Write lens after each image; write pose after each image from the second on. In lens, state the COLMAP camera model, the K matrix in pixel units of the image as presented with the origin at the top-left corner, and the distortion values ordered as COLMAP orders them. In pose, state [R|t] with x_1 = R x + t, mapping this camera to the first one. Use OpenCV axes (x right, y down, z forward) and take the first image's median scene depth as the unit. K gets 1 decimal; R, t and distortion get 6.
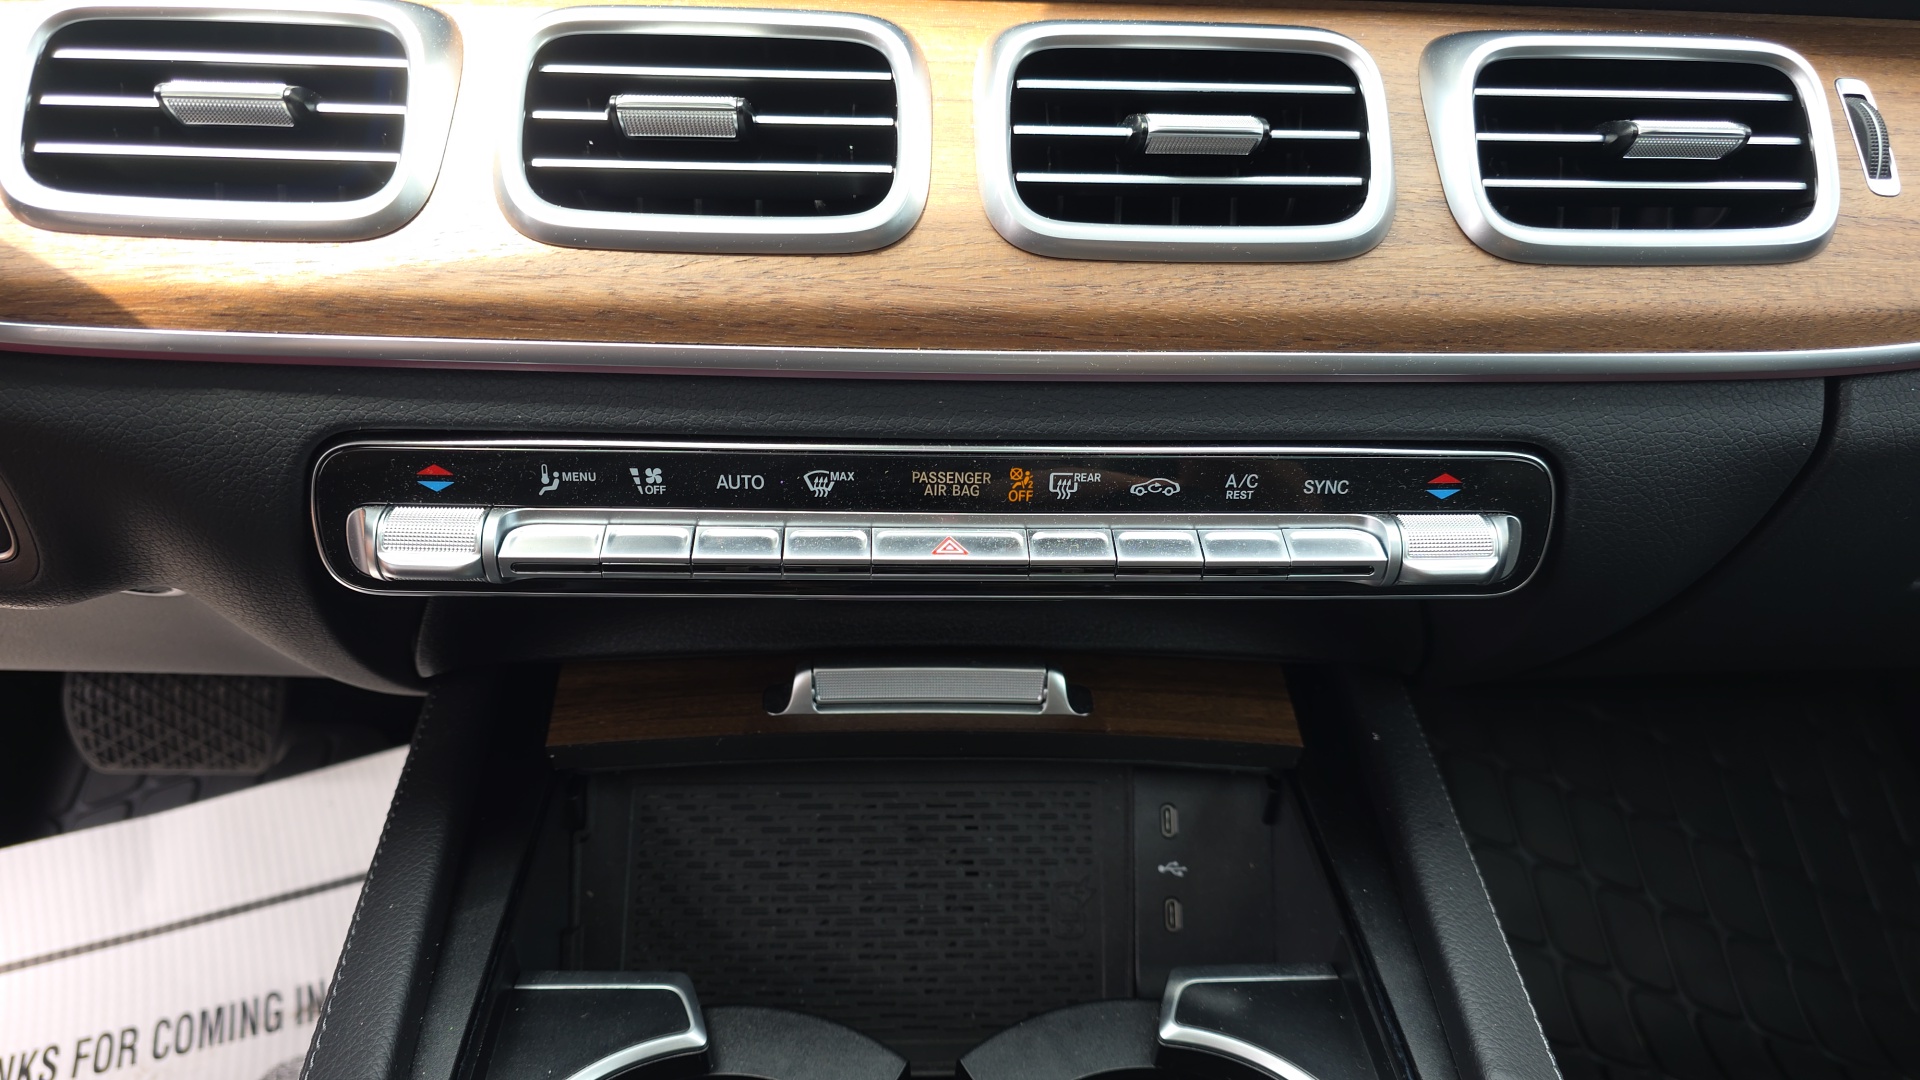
lens RADIAL K [[1293.0, 0, 929.9], [0, 1293.0, 544.6], [0, 0, 1]] dist [0.054348, -0.055842]
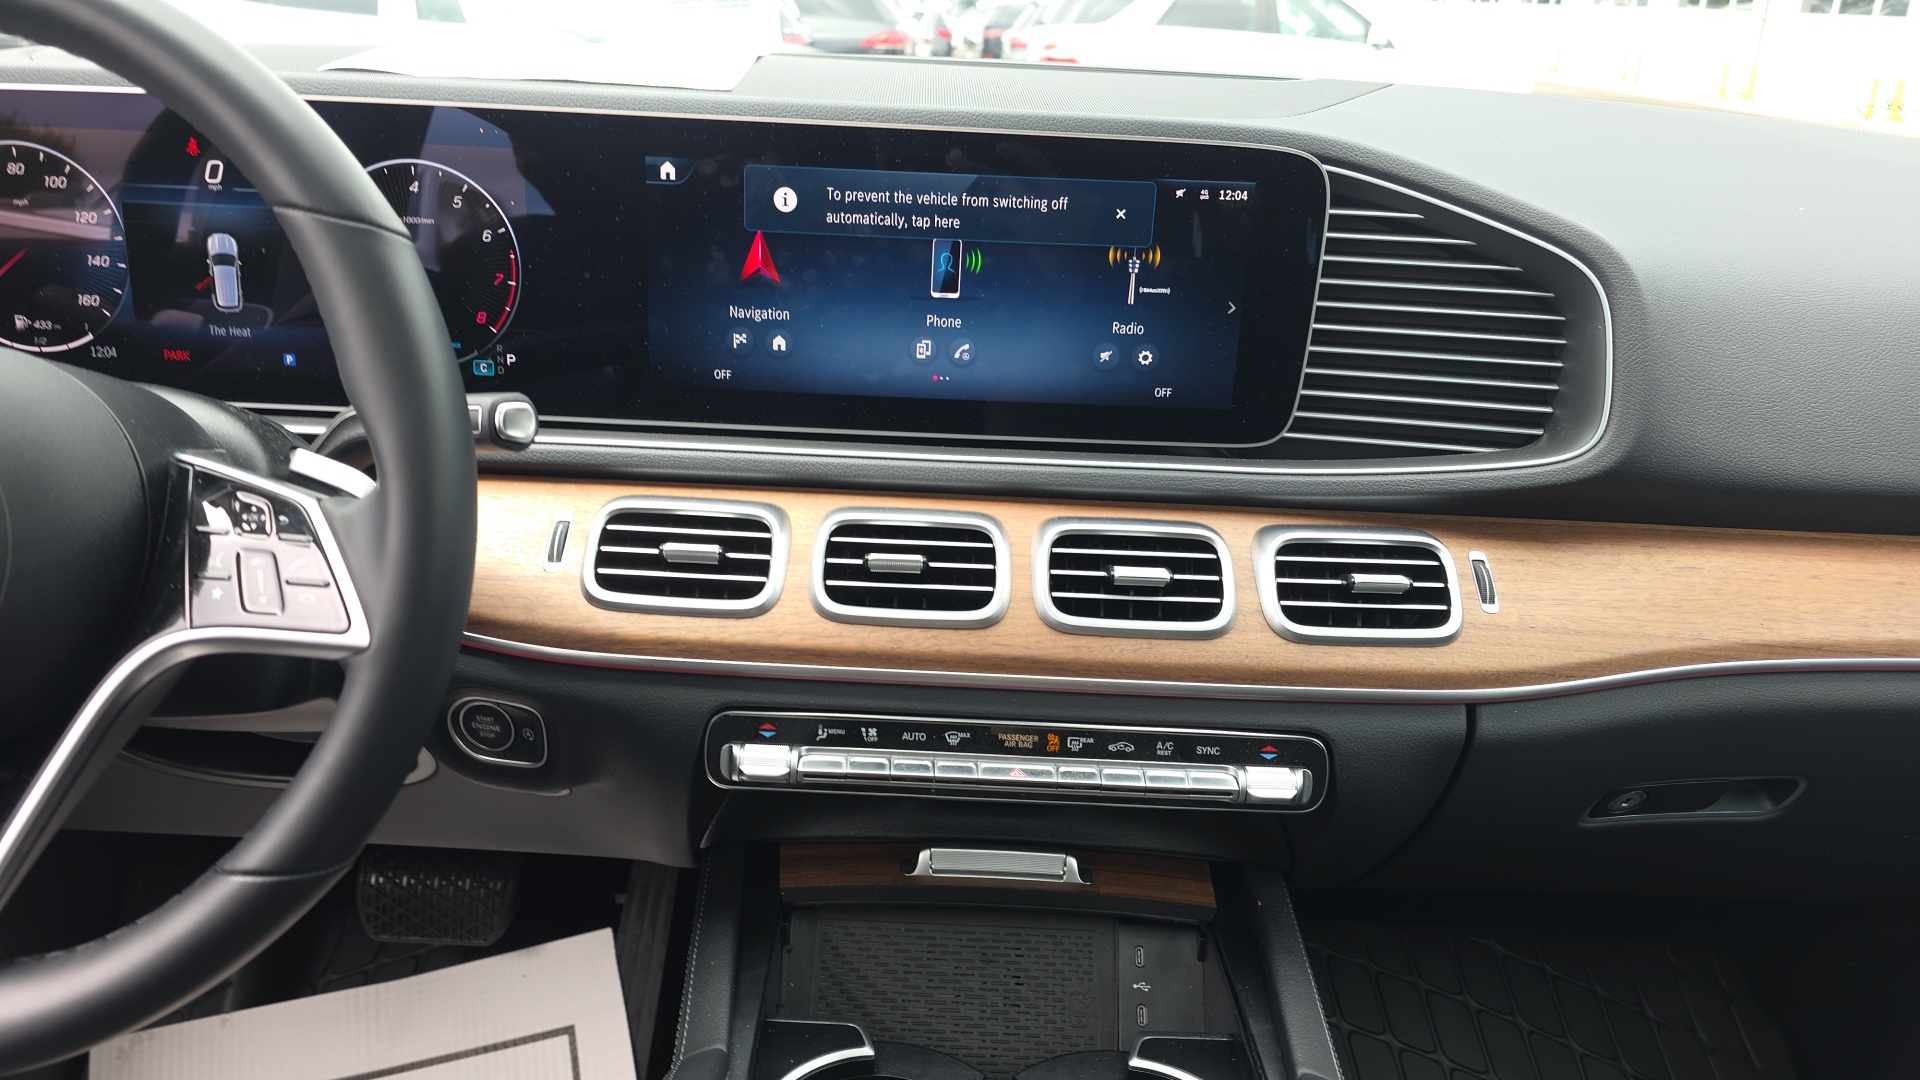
lens RADIAL K [[1286.6, 0, 911.9], [0, 1286.6, 532.7], [0, 0, 1]] dist [0.071486, -0.084820]
pose [[0.999005, 0.027748, -0.034916, -0.086626], [-0.034557, 0.976503, -0.212717, 0.067236], [0.028193, 0.213712, 0.976490, -1.014325]]
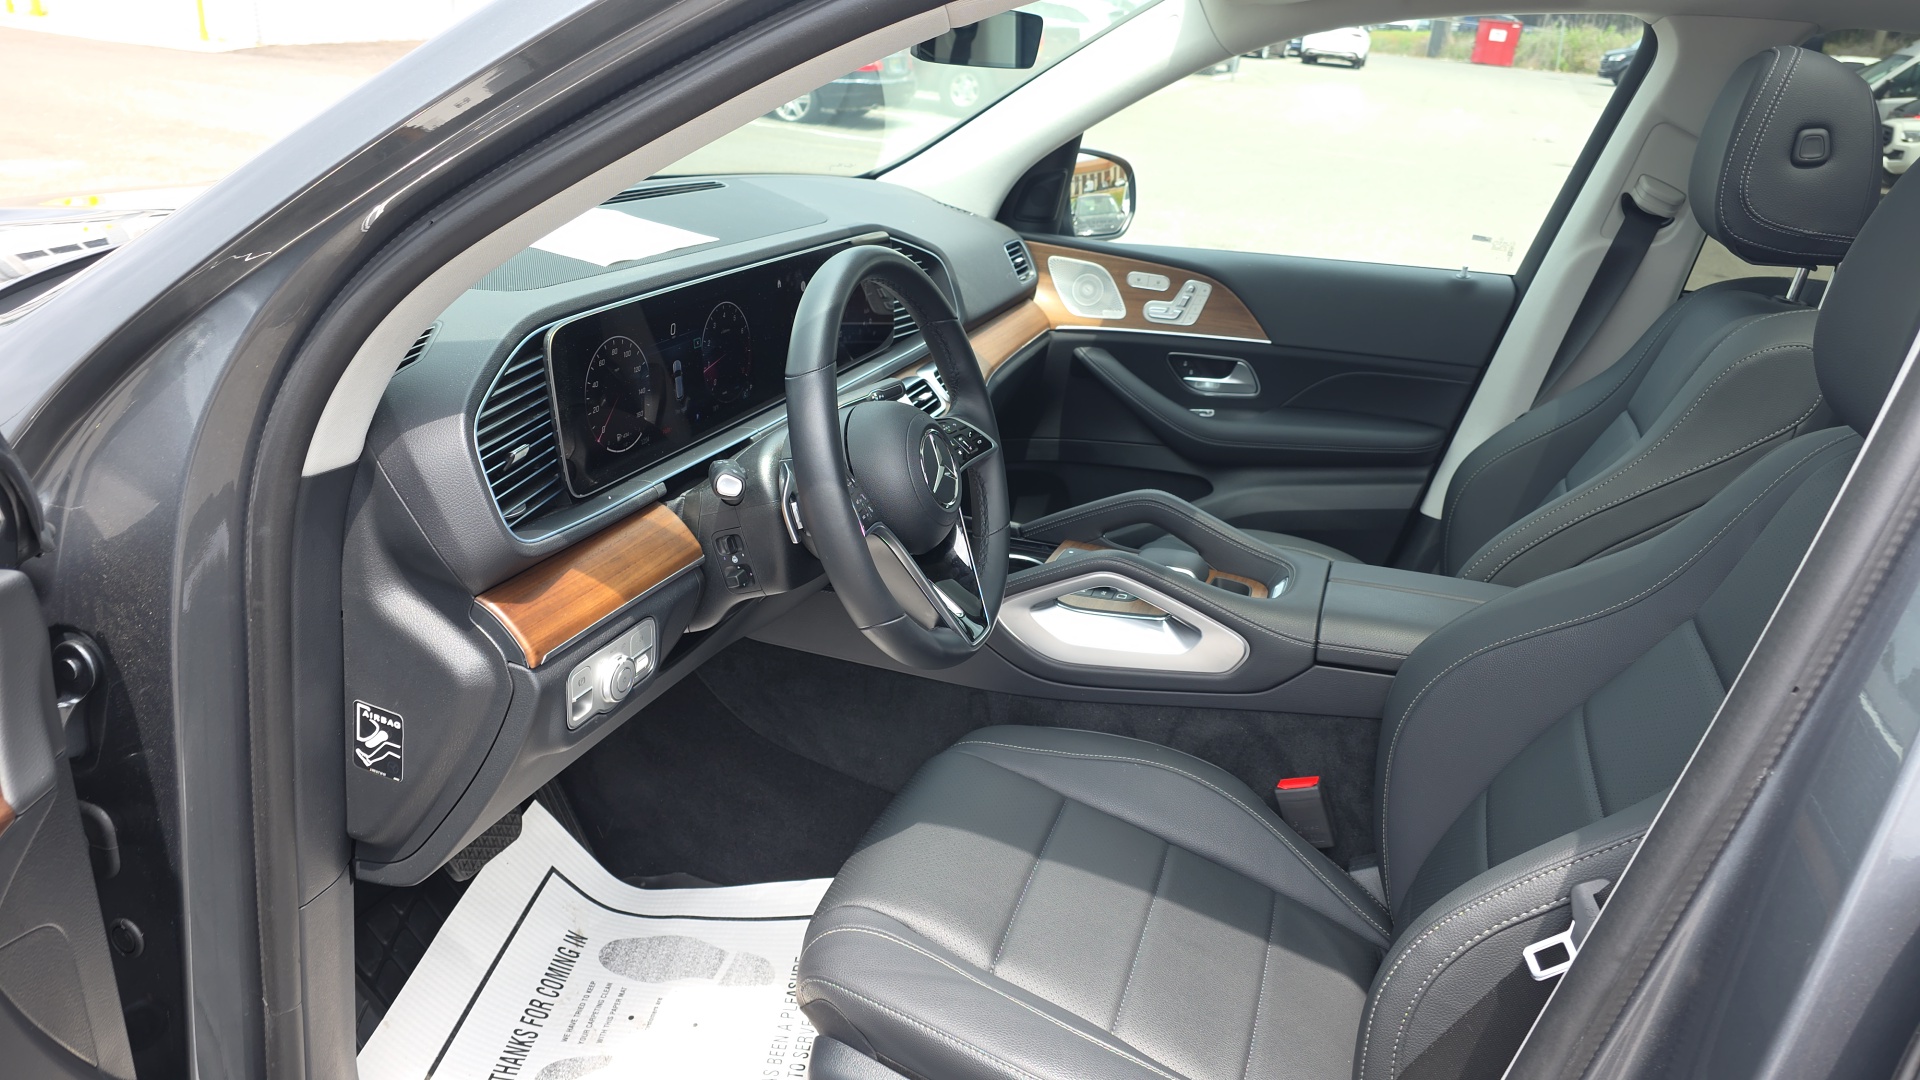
lens RADIAL K [[1266.8, 0, 964.5], [0, 1266.8, 568.6], [0, 0, 1]] dist [0.027083, 0.000064]
pose [[0.361284, -0.360906, 0.859780, -4.578662], [0.455377, 0.872916, 0.175069, -0.532143], [-0.813699, 0.328274, 0.479718, -1.495736]]
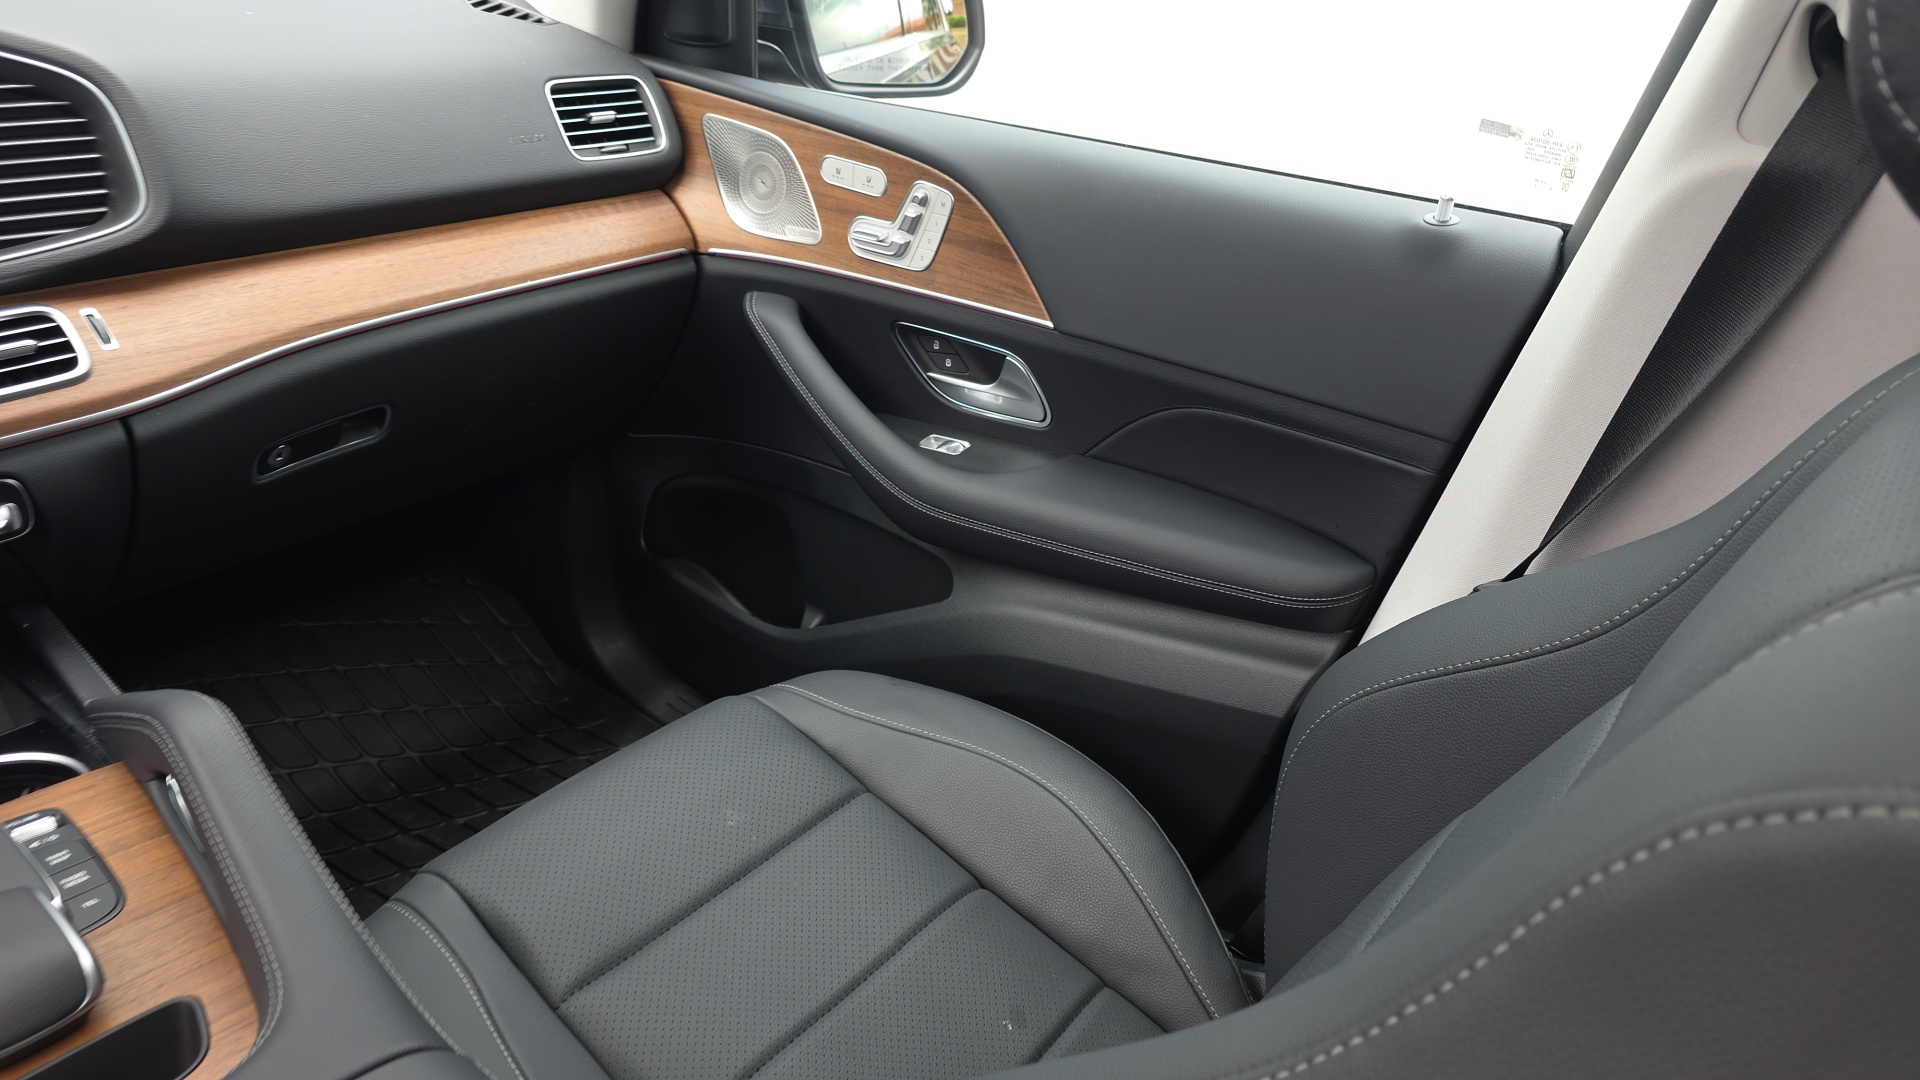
lens RADIAL K [[1295.0, 0, 973.3], [0, 1295.0, 546.6], [0, 0, 1]] dist [0.044844, -0.048941]
pose [[0.630824, -0.338298, 0.698295, -0.174151], [0.364844, 0.923580, 0.117849, 0.448793], [-0.684800, 0.180427, 0.706042, -2.101672]]
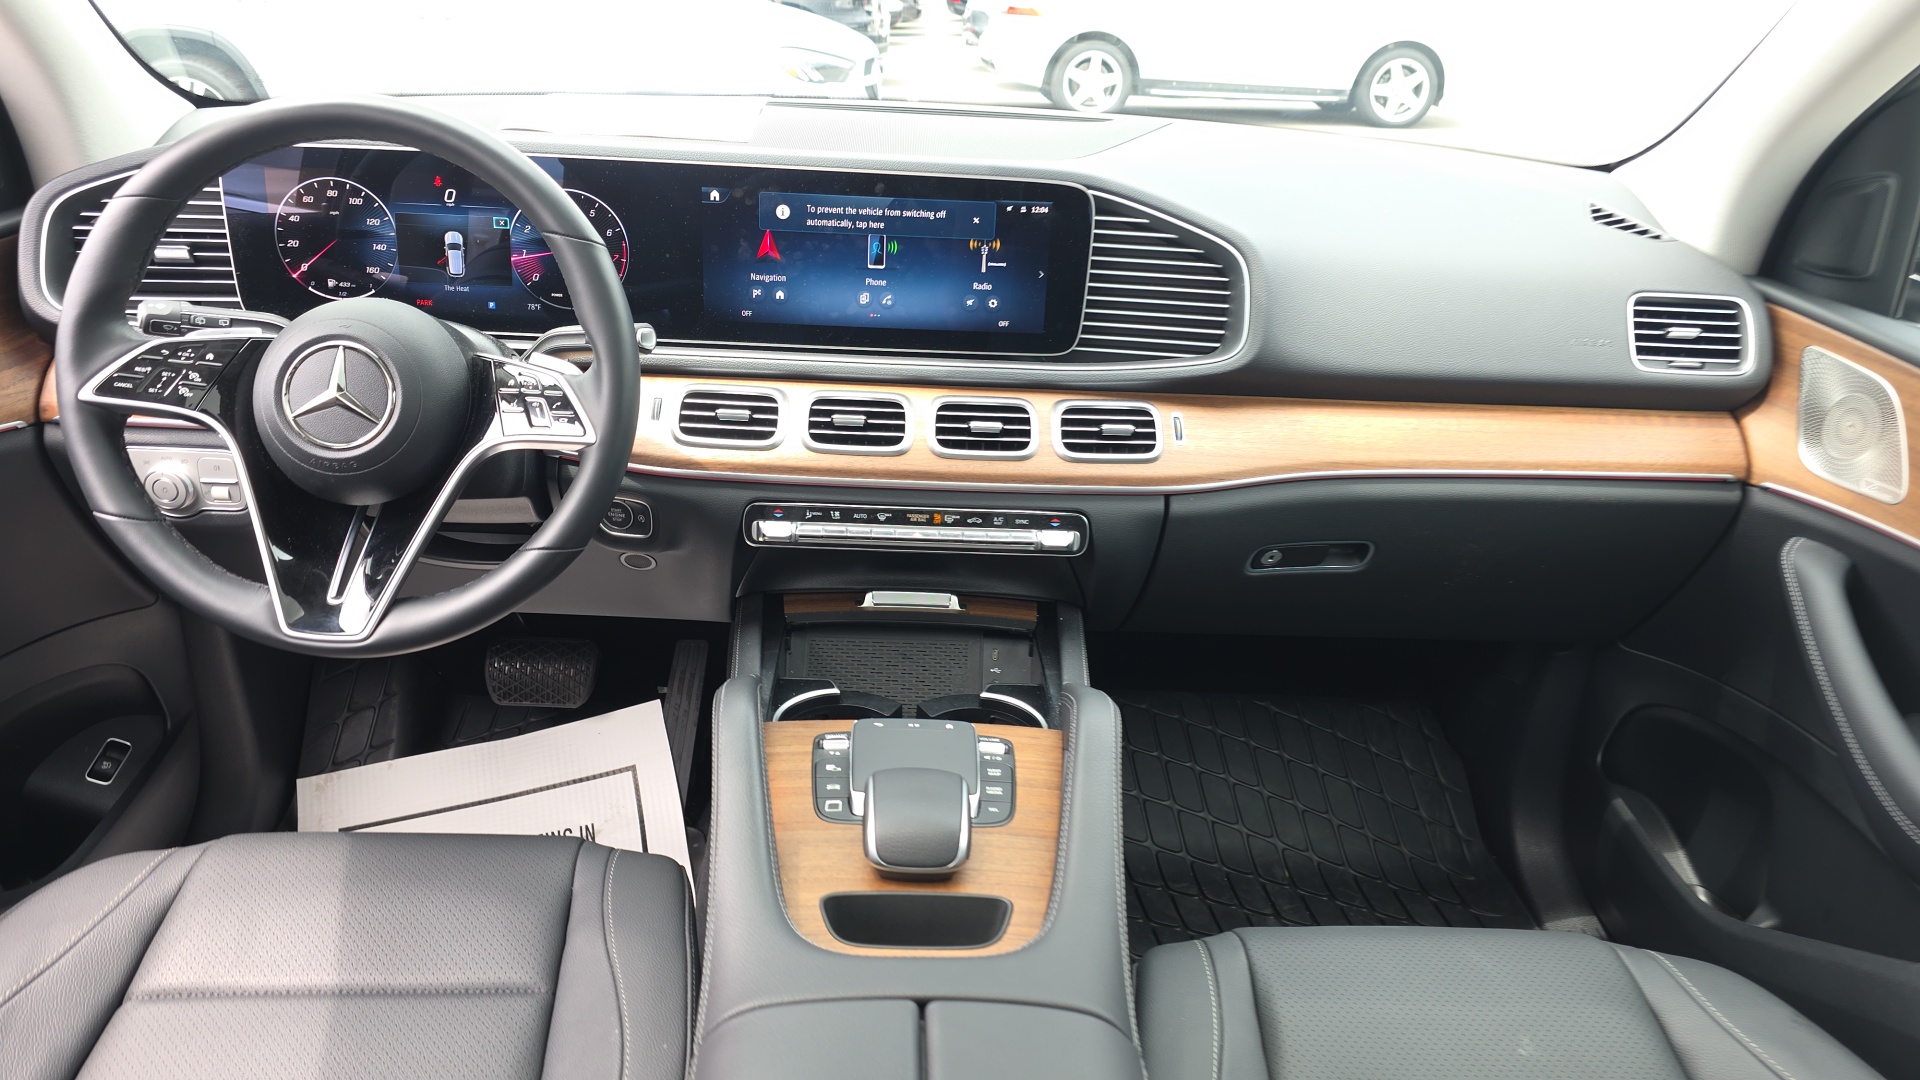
lens RADIAL K [[1279.0, 0, 932.4], [0, 1279.0, 515.8], [0, 0, 1]] dist [0.082340, -0.114093]
pose [[0.999798, 0.019921, 0.002610, 0.047236], [-0.019135, 0.983738, -0.178585, 0.576942], [-0.006125, 0.178499, 0.983921, -2.487614]]
